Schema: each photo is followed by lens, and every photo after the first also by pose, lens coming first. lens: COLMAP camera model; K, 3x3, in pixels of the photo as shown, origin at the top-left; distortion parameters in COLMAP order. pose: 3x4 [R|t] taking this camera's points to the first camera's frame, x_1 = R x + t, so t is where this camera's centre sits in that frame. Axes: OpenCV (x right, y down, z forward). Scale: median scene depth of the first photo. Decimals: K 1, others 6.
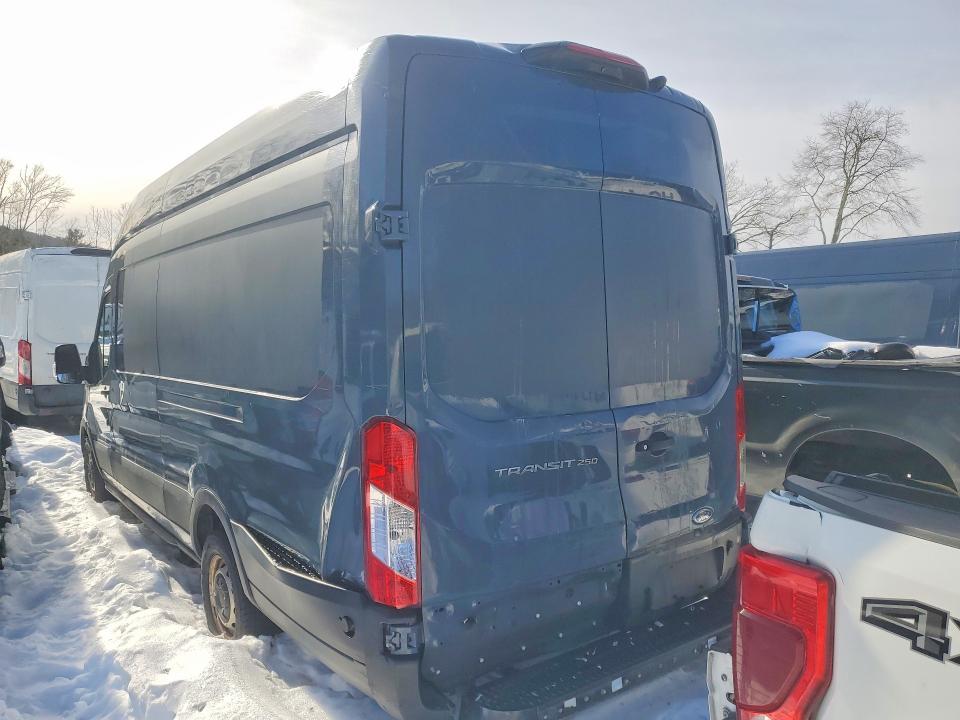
lens RADIAL K [[786.5, 0, 480.6], [0, 786.5, 333.9], [0, 0, 1]] dist [0.007573, 0.003605]
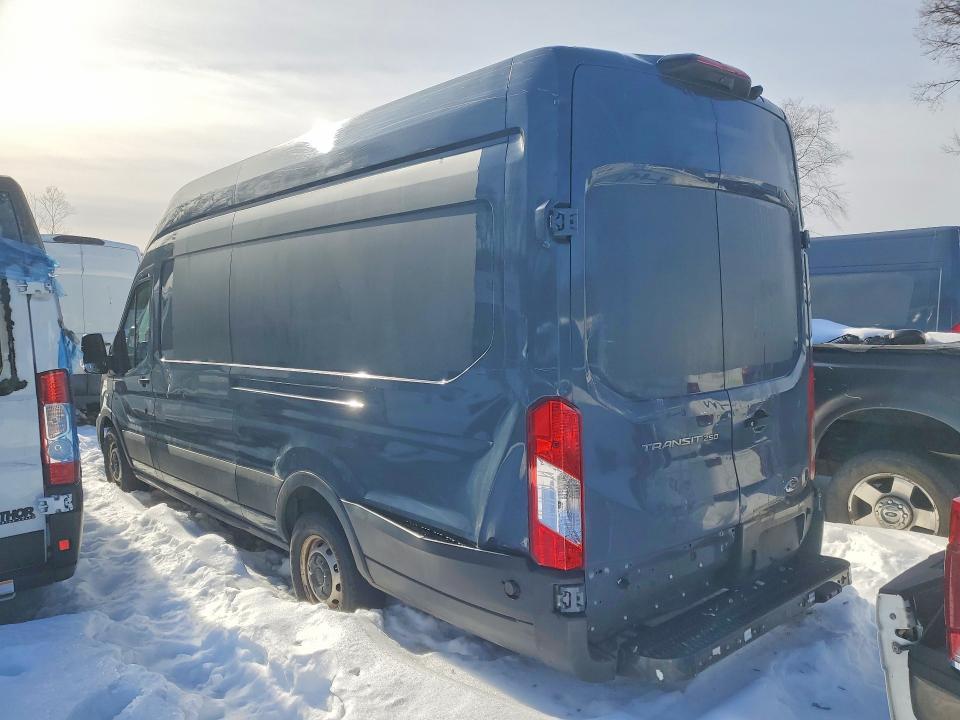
lens RADIAL K [[786.5, 0, 480.6], [0, 786.5, 333.9], [0, 0, 1]] dist [0.007573, 0.003605]
pose [[0.996350, -0.004033, 0.085263, -0.228903], [0.002889, 0.999904, 0.013537, 0.001894], [-0.085309, -0.013242, 0.996267, -0.057867]]
